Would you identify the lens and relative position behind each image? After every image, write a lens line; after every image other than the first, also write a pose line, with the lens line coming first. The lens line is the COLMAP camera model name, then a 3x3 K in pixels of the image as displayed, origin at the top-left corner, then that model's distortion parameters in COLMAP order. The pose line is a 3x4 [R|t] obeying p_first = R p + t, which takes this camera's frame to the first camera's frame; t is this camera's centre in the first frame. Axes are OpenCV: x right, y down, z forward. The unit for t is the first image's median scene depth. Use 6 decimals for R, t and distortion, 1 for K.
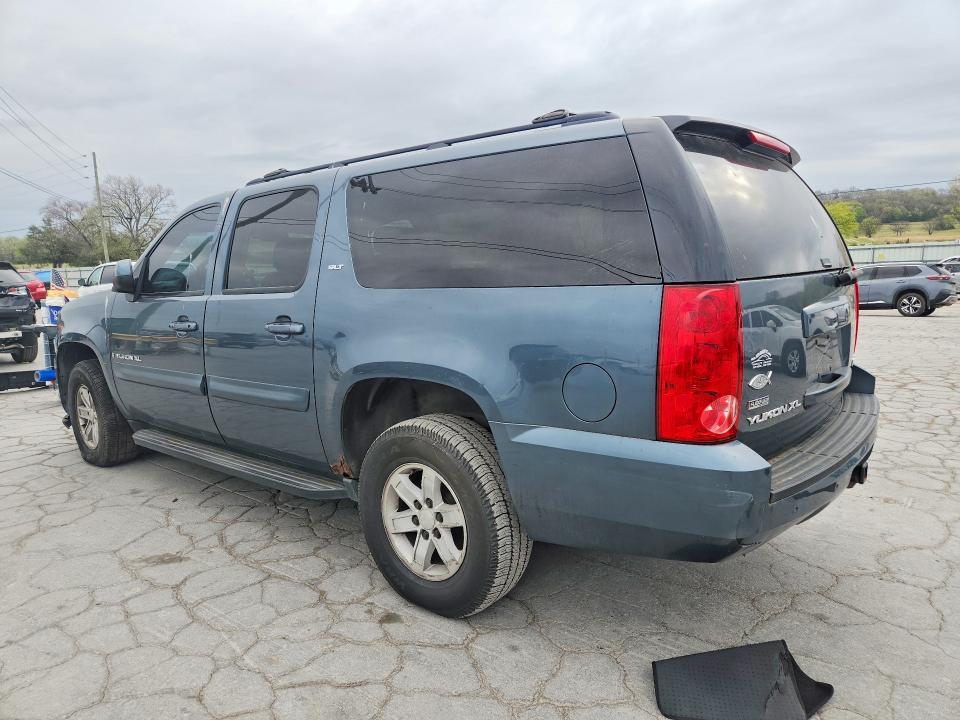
lens RADIAL K [[768.1, 0, 470.8], [0, 768.1, 360.9], [0, 0, 1]] dist [-0.012931, -0.008585]
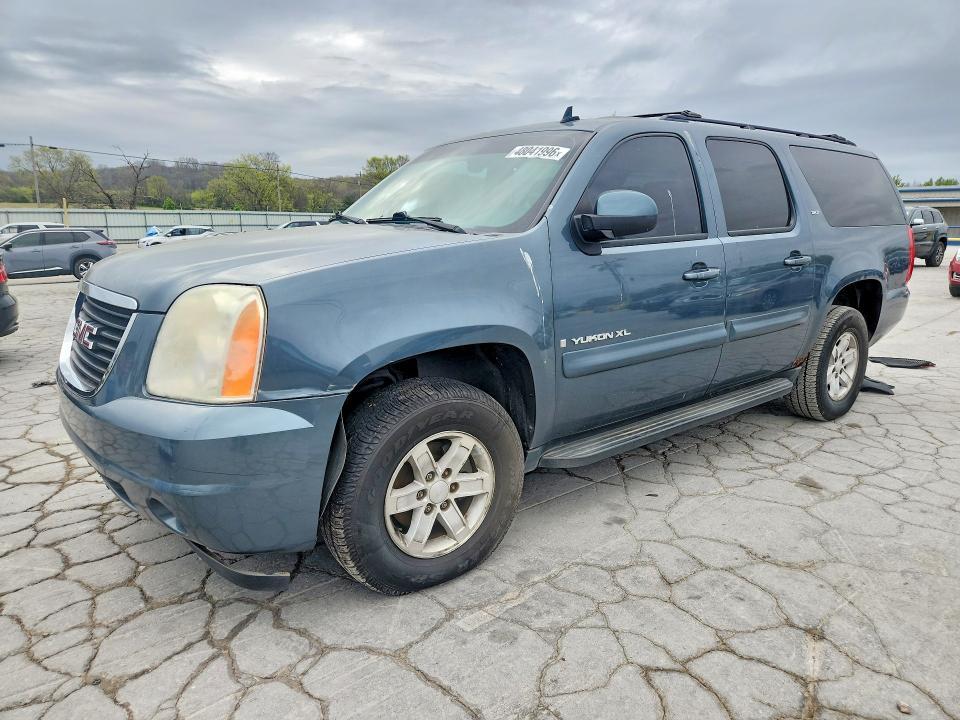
lens RADIAL K [[768.1, 0, 470.5], [0, 768.1, 358.0], [0, 0, 1]] dist [-0.012931, -0.008585]
pose [[0.059905, -0.152397, 0.986502, -1.389008], [0.123585, 0.981806, 0.144166, -0.126441], [-0.990524, 0.113281, 0.077649, 1.293094]]
